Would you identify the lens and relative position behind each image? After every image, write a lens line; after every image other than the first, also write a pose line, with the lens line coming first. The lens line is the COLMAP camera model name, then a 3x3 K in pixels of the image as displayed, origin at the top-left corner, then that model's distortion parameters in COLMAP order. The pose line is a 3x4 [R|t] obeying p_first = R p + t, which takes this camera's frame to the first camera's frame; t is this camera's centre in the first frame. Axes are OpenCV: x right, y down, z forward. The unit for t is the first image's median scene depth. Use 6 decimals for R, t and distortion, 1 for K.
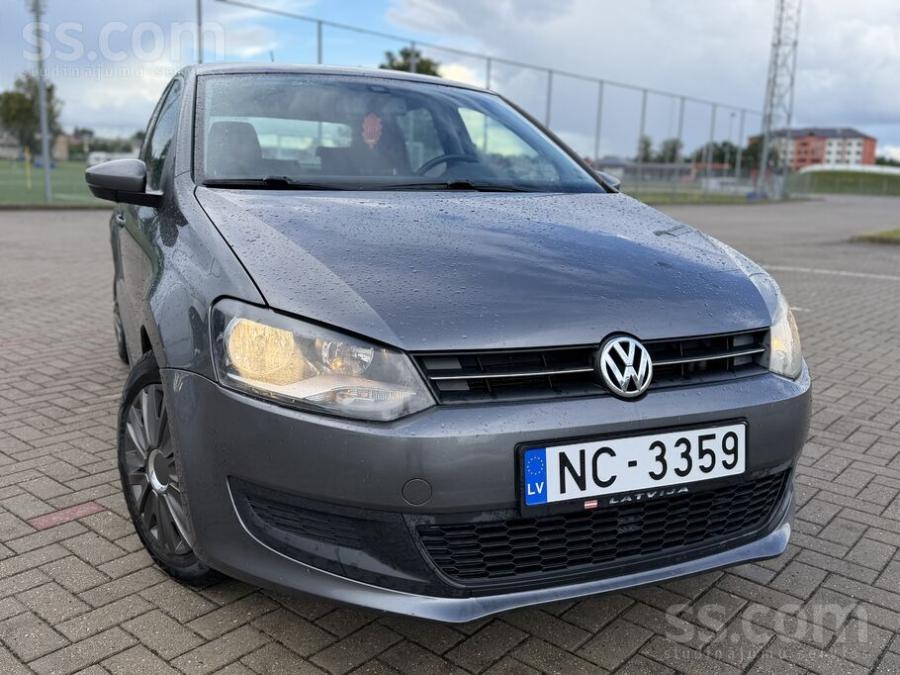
lens RADIAL K [[817.8, 0, 448.0], [0, 817.8, 331.2], [0, 0, 1]] dist [0.159085, -0.330836]
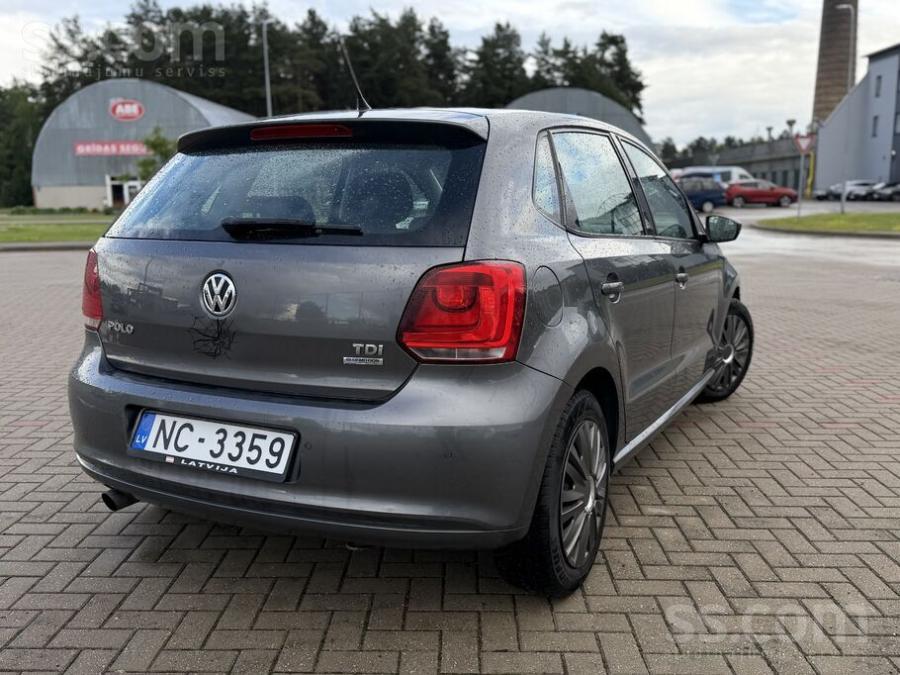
lens RADIAL K [[823.5, 0, 444.5], [0, 823.5, 330.4], [0, 0, 1]] dist [0.129724, -0.262347]
pose [[-0.628902, -0.147717, 0.763323, -1.961668], [0.137068, 0.945342, 0.295872, -0.817482], [-0.765307, 0.290702, -0.574280, 3.572338]]
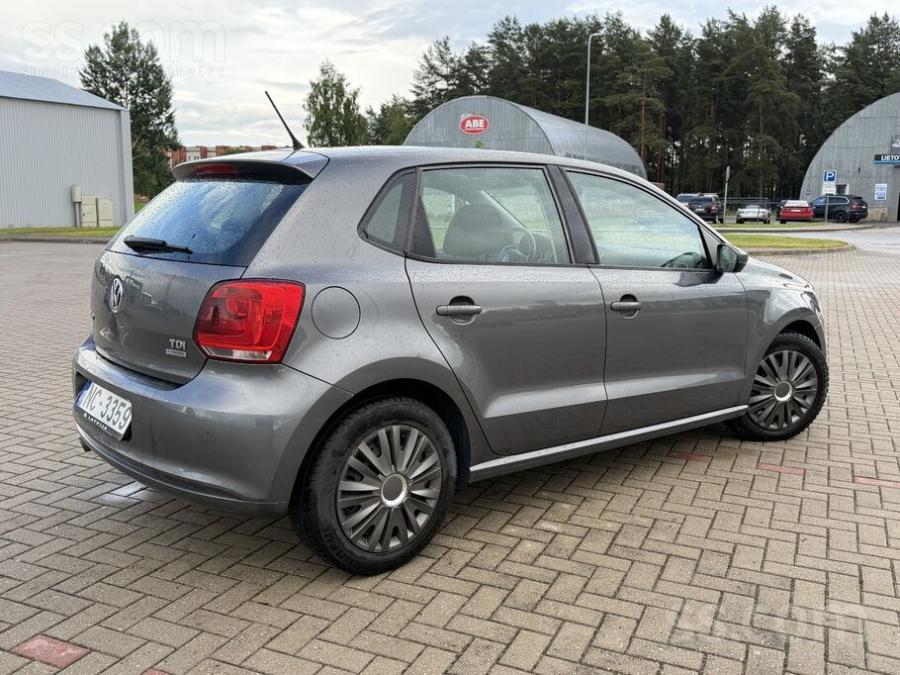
lens RADIAL K [[817.8, 0, 448.0], [0, 817.8, 331.2], [0, 0, 1]] dist [0.159085, -0.330836]
pose [[-0.273902, -0.177686, 0.945201, -2.568967], [0.166421, 0.959203, 0.228545, -0.736944], [-0.947250, 0.219900, -0.233157, 2.833289]]
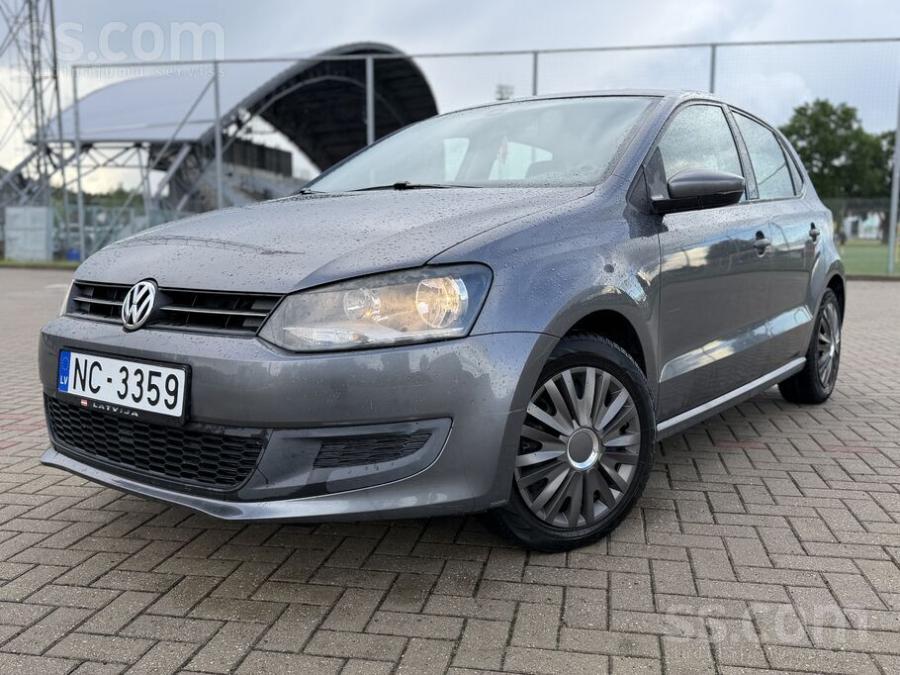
lens RADIAL K [[812.3, 0, 450.0], [0, 812.3, 337.5], [0, 0, 1]] dist [0.155381, -0.294577]
pose [[0.486726, 0.080053, -0.869879, 1.492381], [-0.157765, 0.987473, 0.002600, 0.014380], [0.859190, 0.135971, 0.493259, 0.798393]]
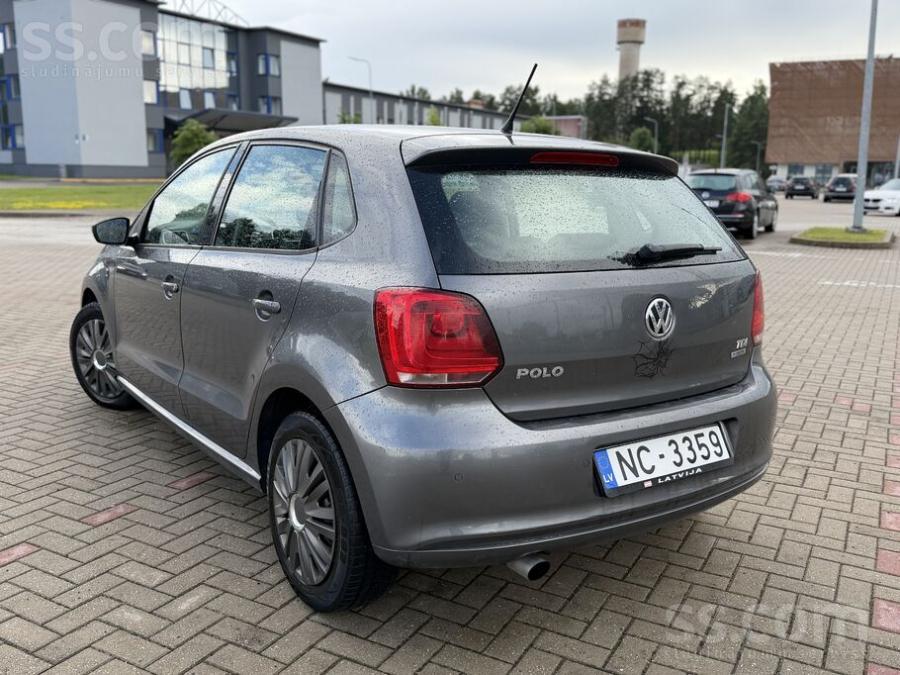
lens RADIAL K [[852.3, 0, 467.3], [0, 852.3, 290.5], [0, 0, 1]] dist [0.037658, -0.024073]
pose [[-0.977871, -0.025472, -0.207654, -0.086142], [-0.089905, 0.947401, 0.307162, -0.993731], [0.188907, 0.319034, -0.928726, 4.354872]]
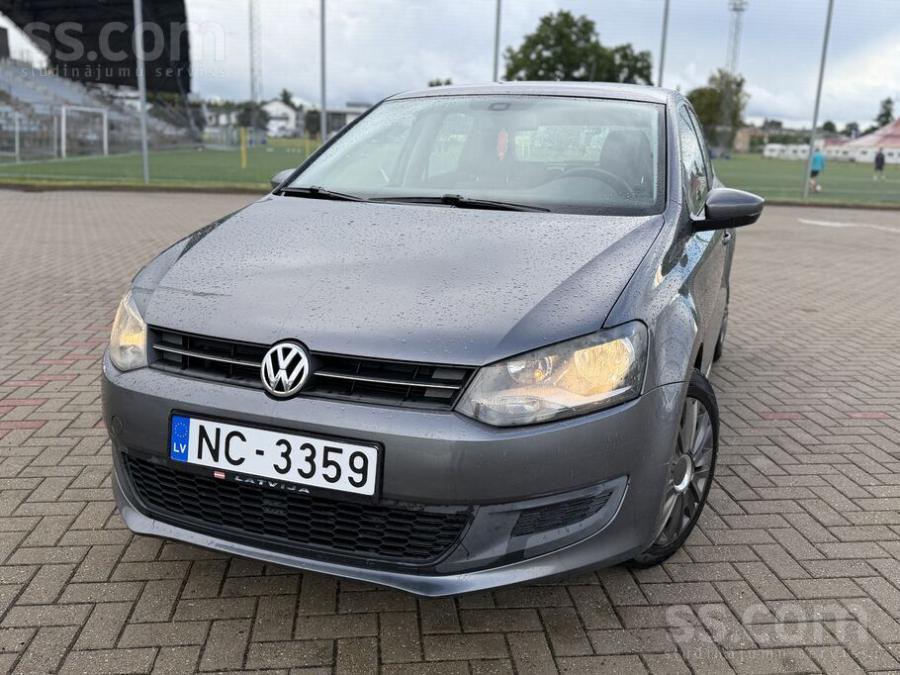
lens RADIAL K [[817.8, 0, 448.0], [0, 817.8, 331.2], [0, 0, 1]] dist [0.159085, -0.330836]
pose [[0.717111, 0.151365, -0.680324, 1.130762], [-0.144518, 0.987210, 0.067312, -0.116483], [0.681812, 0.050049, 0.729814, 0.326762]]
